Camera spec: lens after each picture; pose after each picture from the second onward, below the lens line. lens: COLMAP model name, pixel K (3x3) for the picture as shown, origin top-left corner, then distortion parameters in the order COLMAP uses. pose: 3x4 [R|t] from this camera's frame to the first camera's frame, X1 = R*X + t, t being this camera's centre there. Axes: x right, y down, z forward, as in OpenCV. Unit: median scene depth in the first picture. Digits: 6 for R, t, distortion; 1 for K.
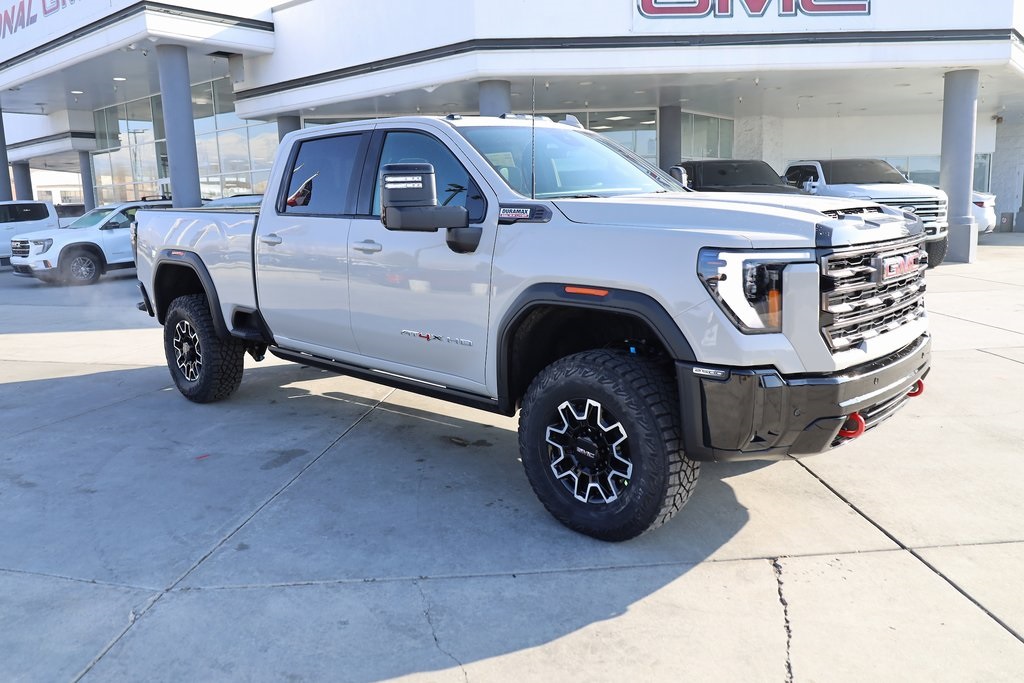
lens RADIAL K [[787.0, 0, 512.0], [0, 787.0, 341.5], [0, 0, 1]] dist [-0.007332, -0.007118]
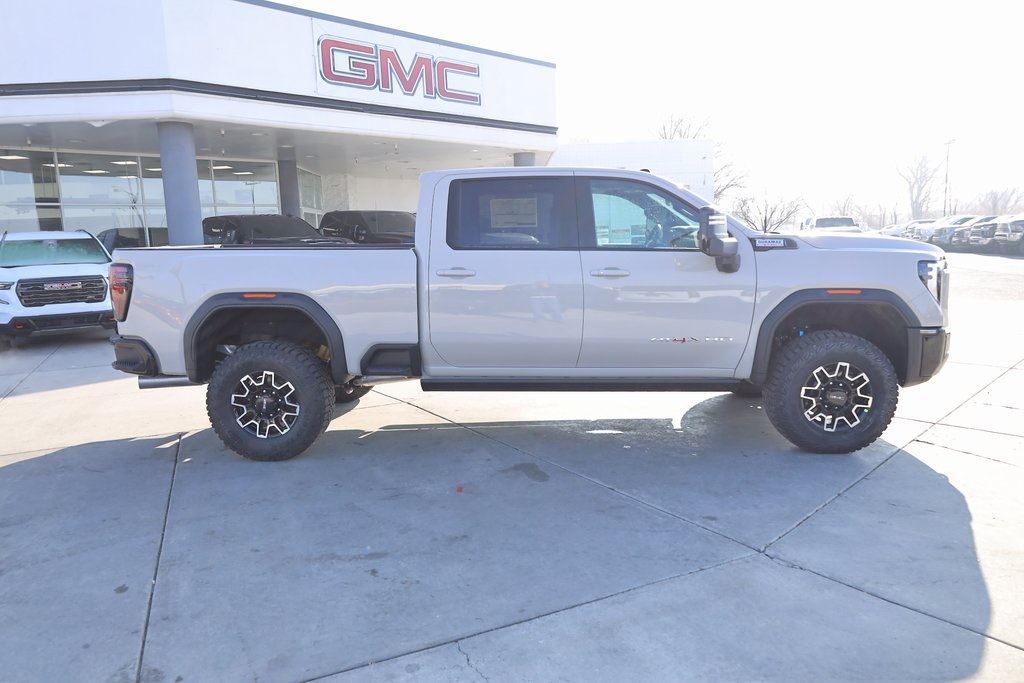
lens RADIAL K [[705.6, 0, 512.5], [0, 705.6, 345.6], [0, 0, 1]] dist [-0.003724, -0.003420]
pose [[0.745888, -0.094033, 0.659400, -1.119775], [0.121112, 0.992628, 0.004555, -0.037525], [-0.654968, 0.076464, 0.751778, 0.326972]]
